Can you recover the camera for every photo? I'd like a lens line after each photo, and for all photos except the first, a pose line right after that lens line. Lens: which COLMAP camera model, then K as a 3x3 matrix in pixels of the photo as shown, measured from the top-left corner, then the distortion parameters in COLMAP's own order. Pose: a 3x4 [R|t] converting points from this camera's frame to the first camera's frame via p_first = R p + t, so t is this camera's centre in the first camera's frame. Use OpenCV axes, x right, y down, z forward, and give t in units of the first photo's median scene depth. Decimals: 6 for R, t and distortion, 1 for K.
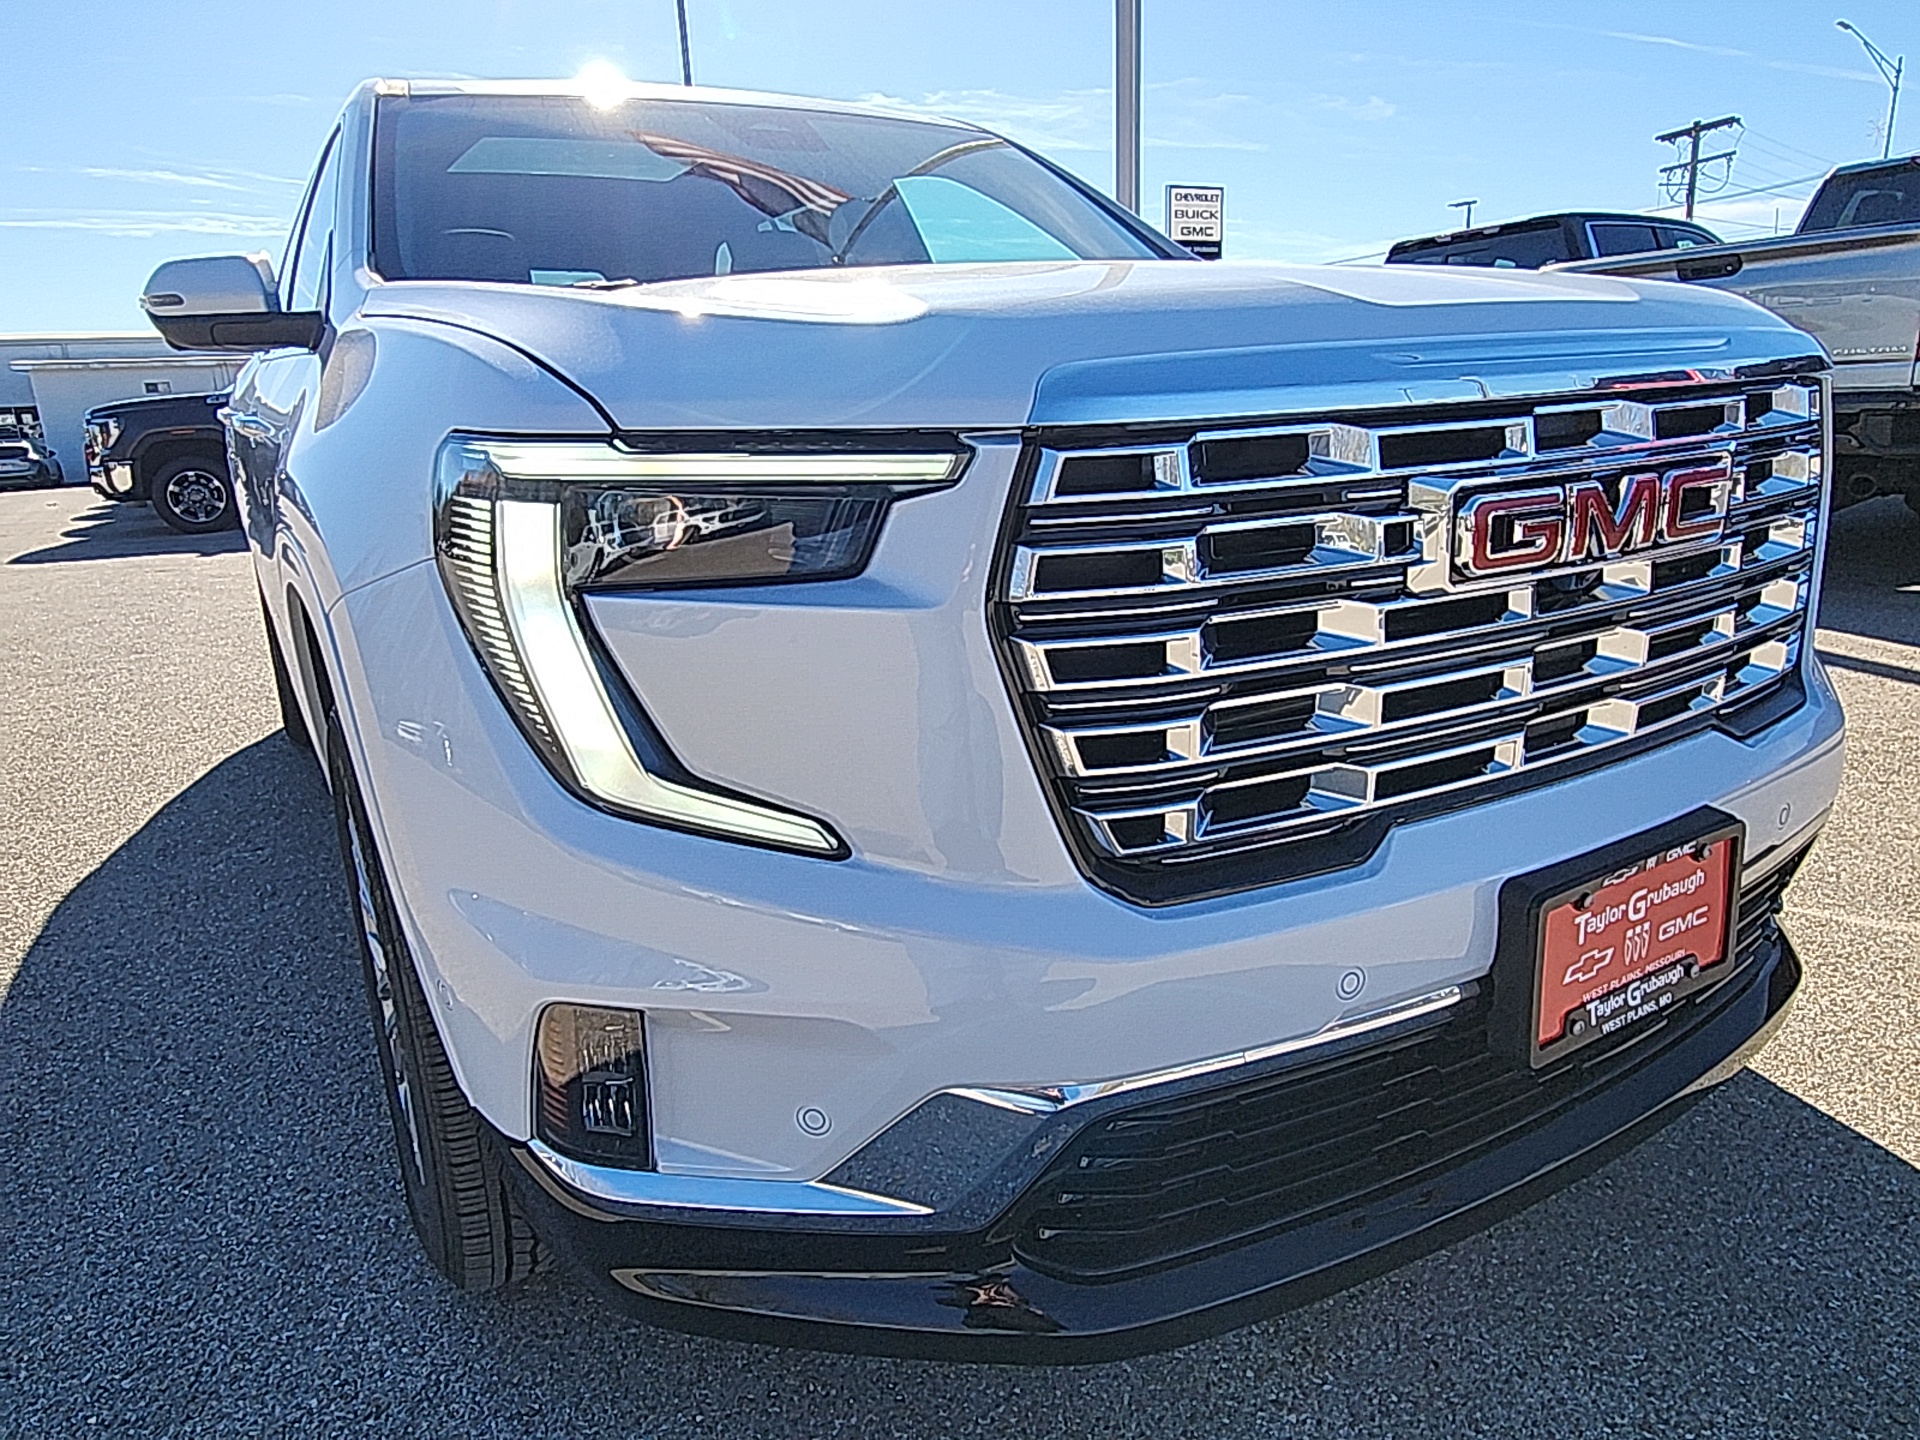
lens RADIAL K [[1235.1, 0, 925.5], [0, 1235.1, 730.6], [0, 0, 1]] dist [0.006464, -0.004473]
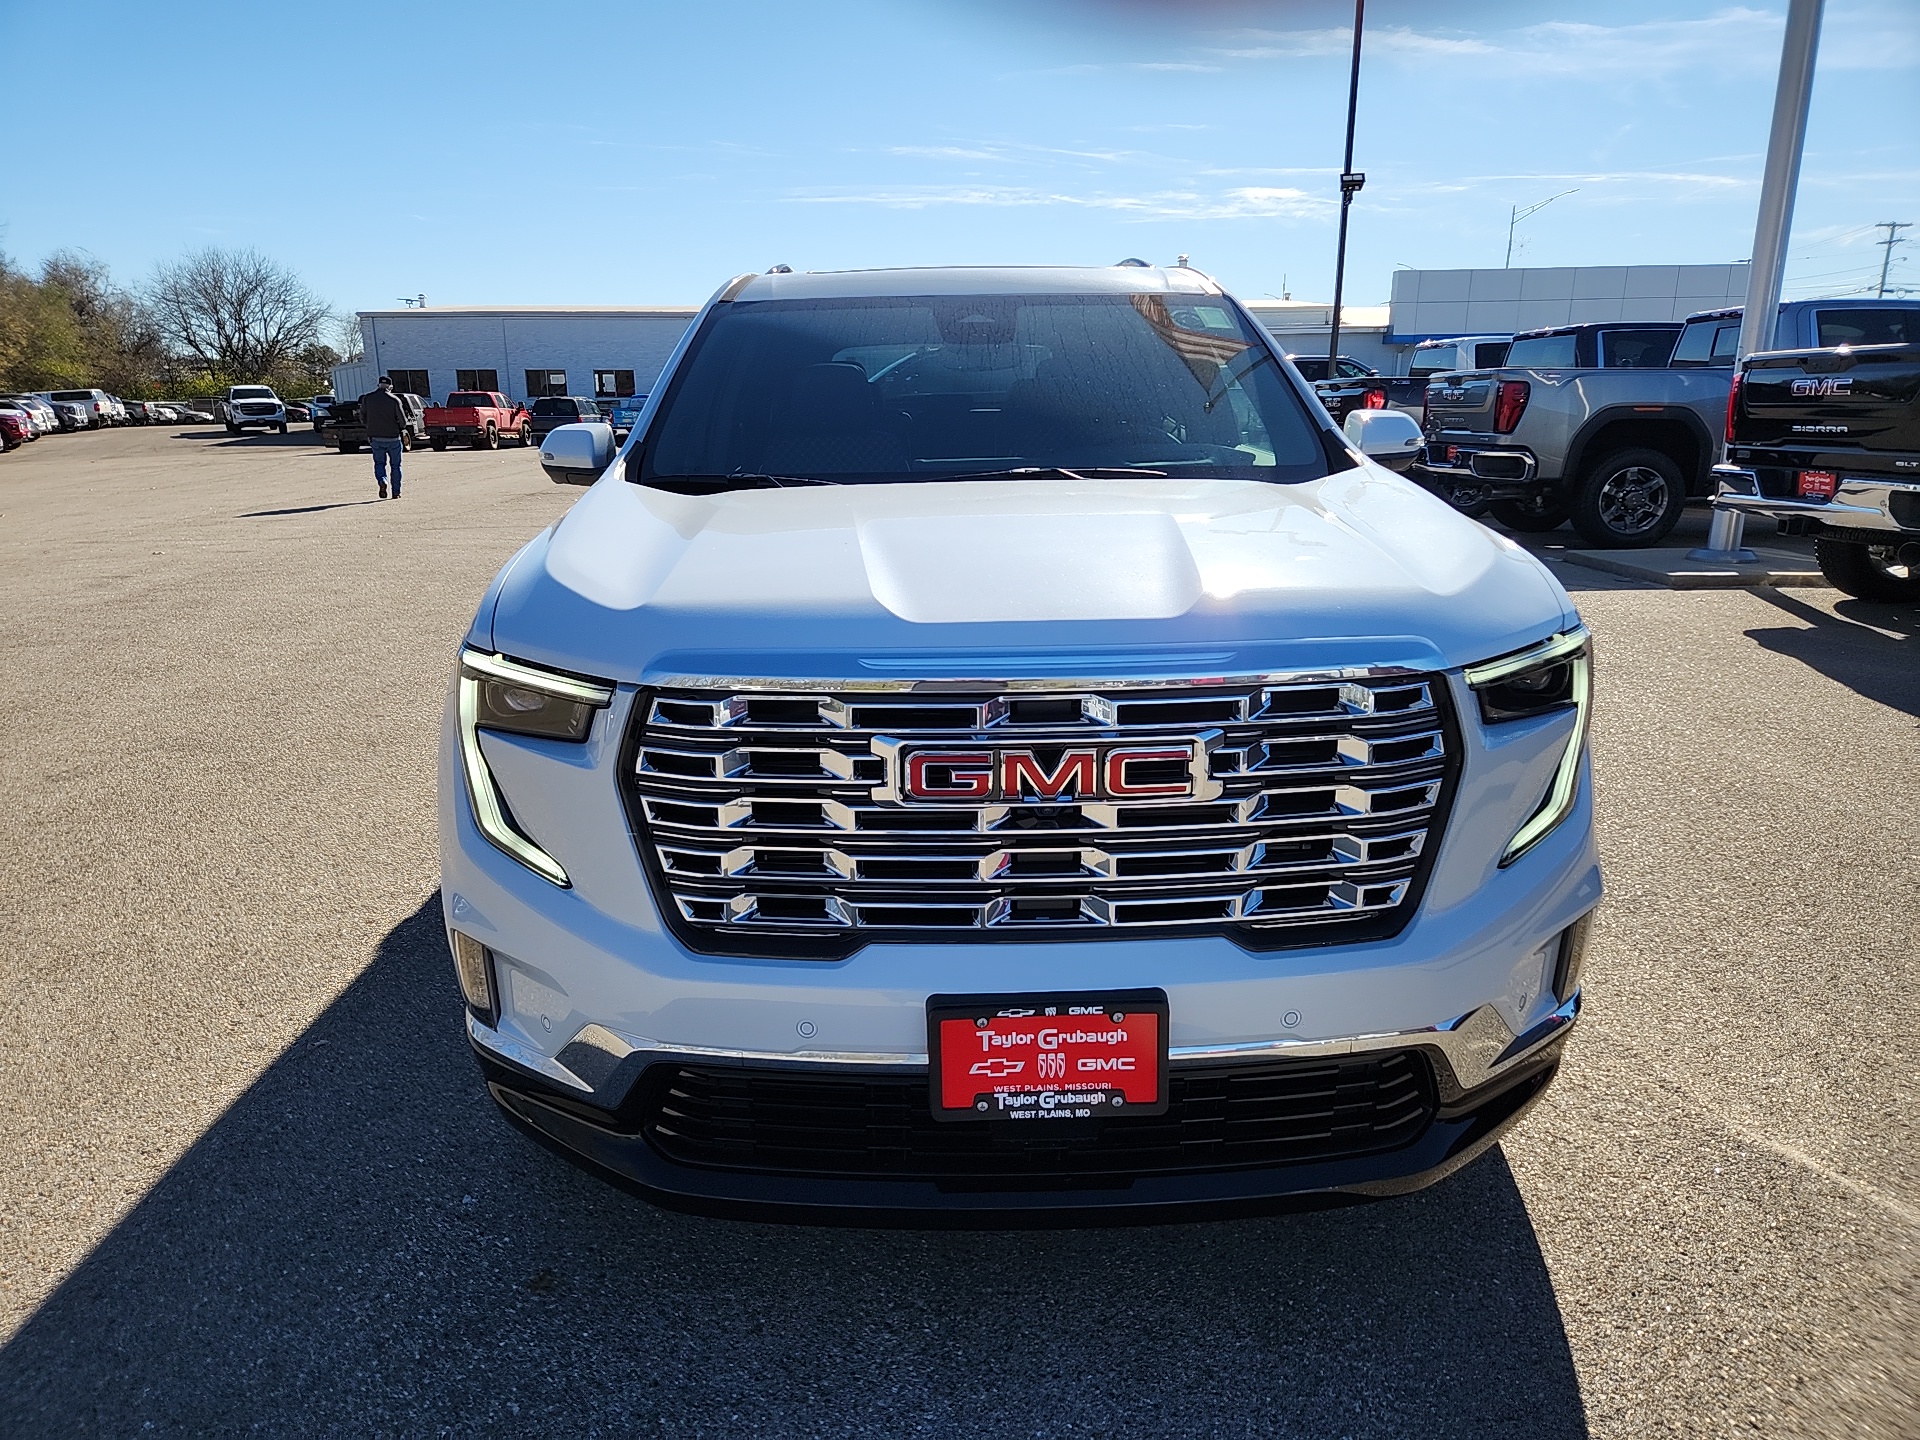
lens RADIAL K [[1307.5, 0, 975.4], [0, 1307.5, 738.1], [0, 0, 1]] dist [0.101058, -0.087644]
pose [[0.876028, 0.164797, -0.453230, 1.210573], [-0.158667, 0.985971, 0.051824, -0.291523], [0.455412, 0.026513, 0.889886, -0.454121]]
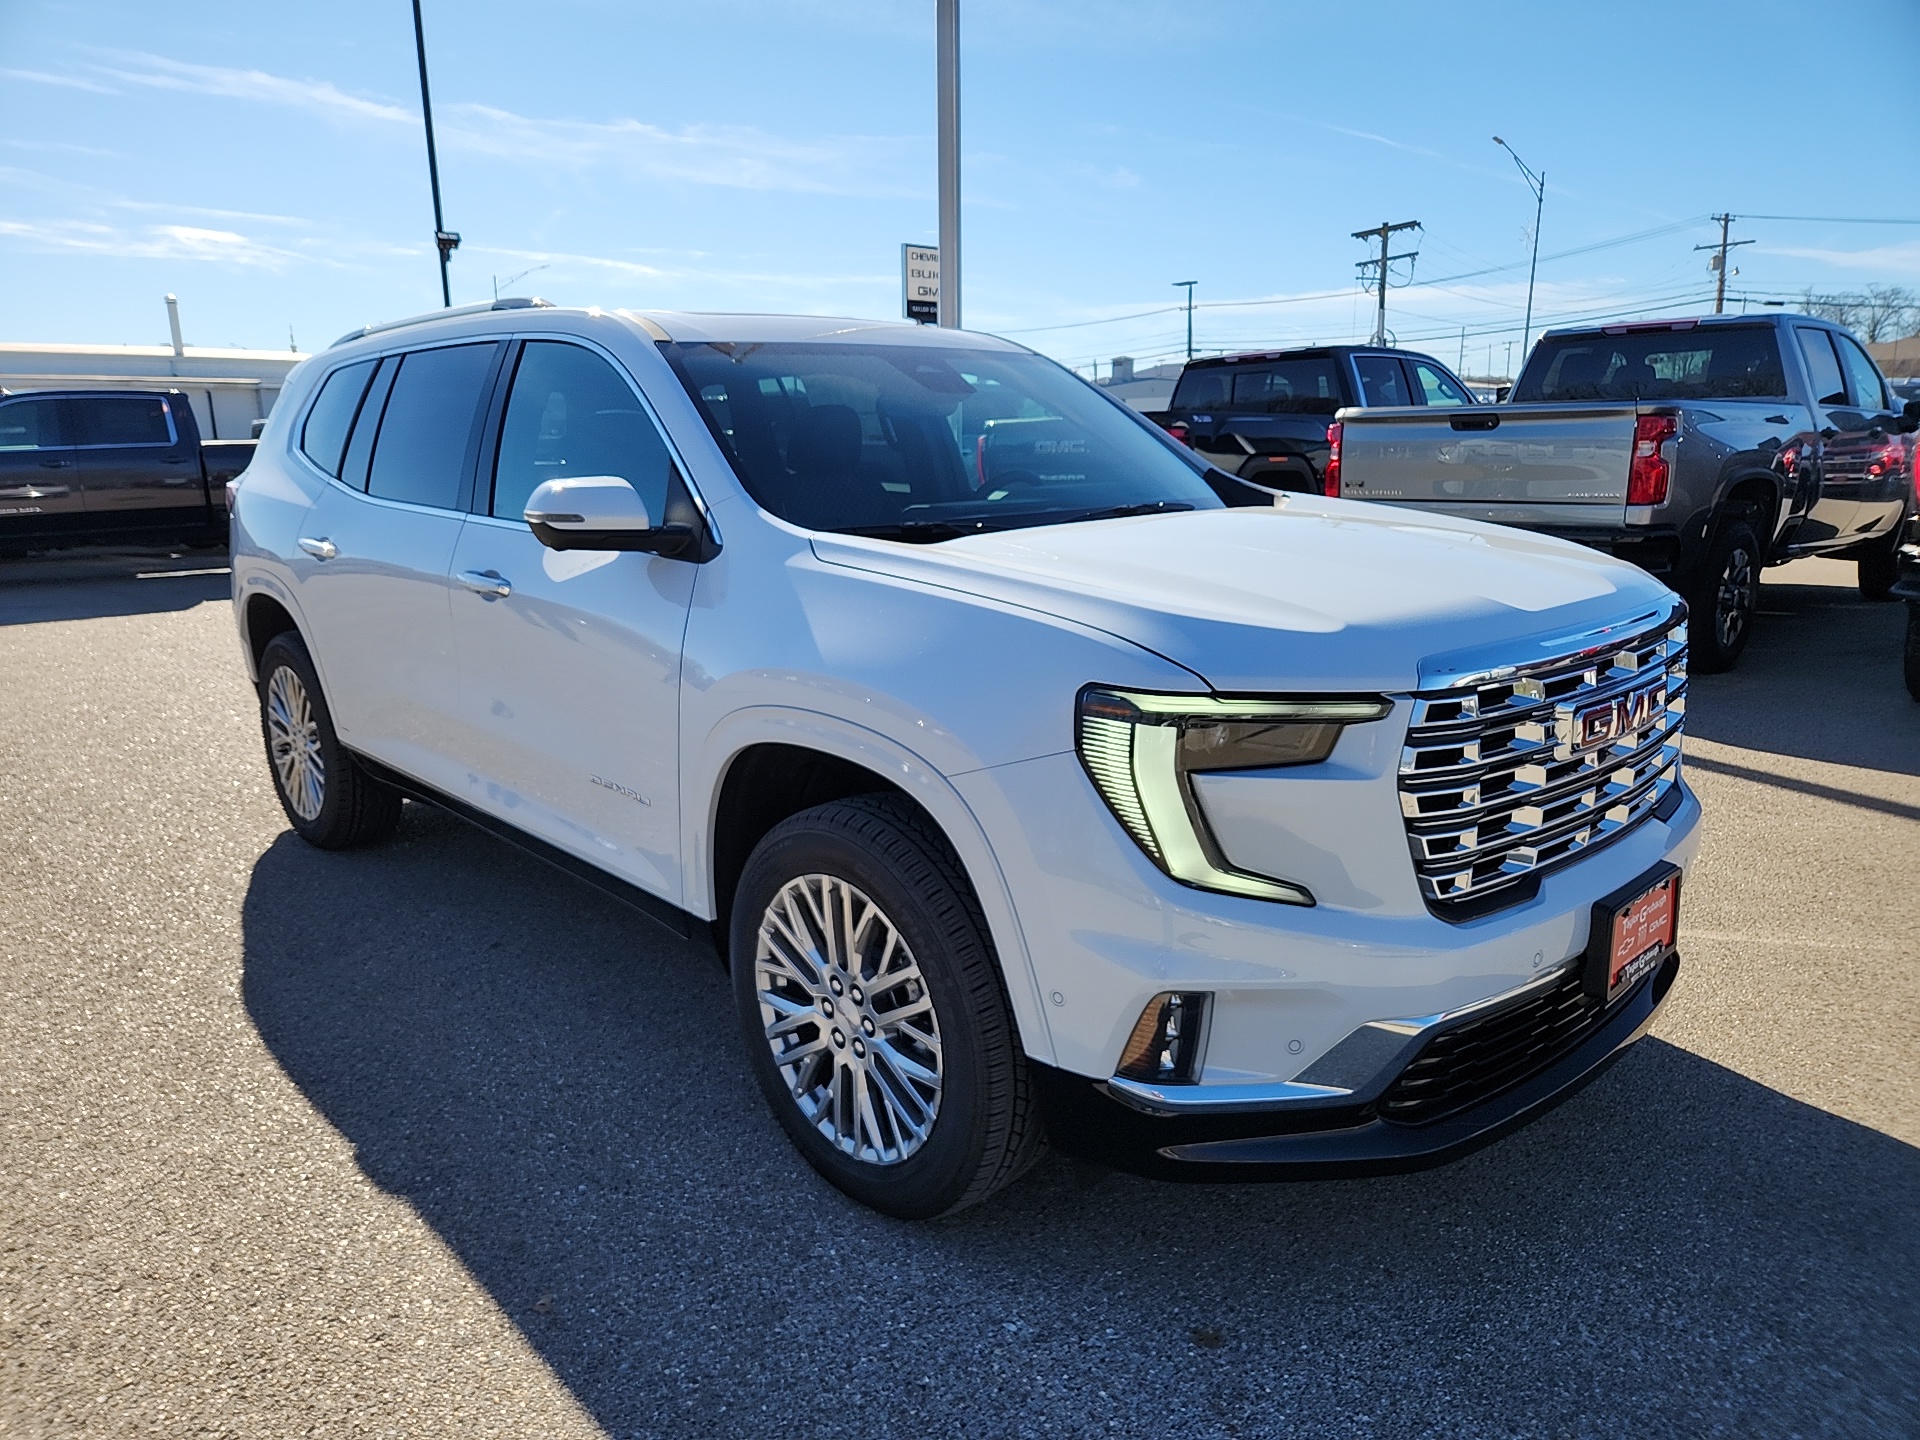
lens RADIAL K [[1315.8, 0, 955.6], [0, 1315.8, 733.6], [0, 0, 1]] dist [0.088334, -0.089201]
pose [[0.970511, -0.017783, 0.240399, -1.004023], [0.029113, 0.998622, -0.043659, -0.082838], [-0.239291, 0.049371, 0.969692, -0.813060]]
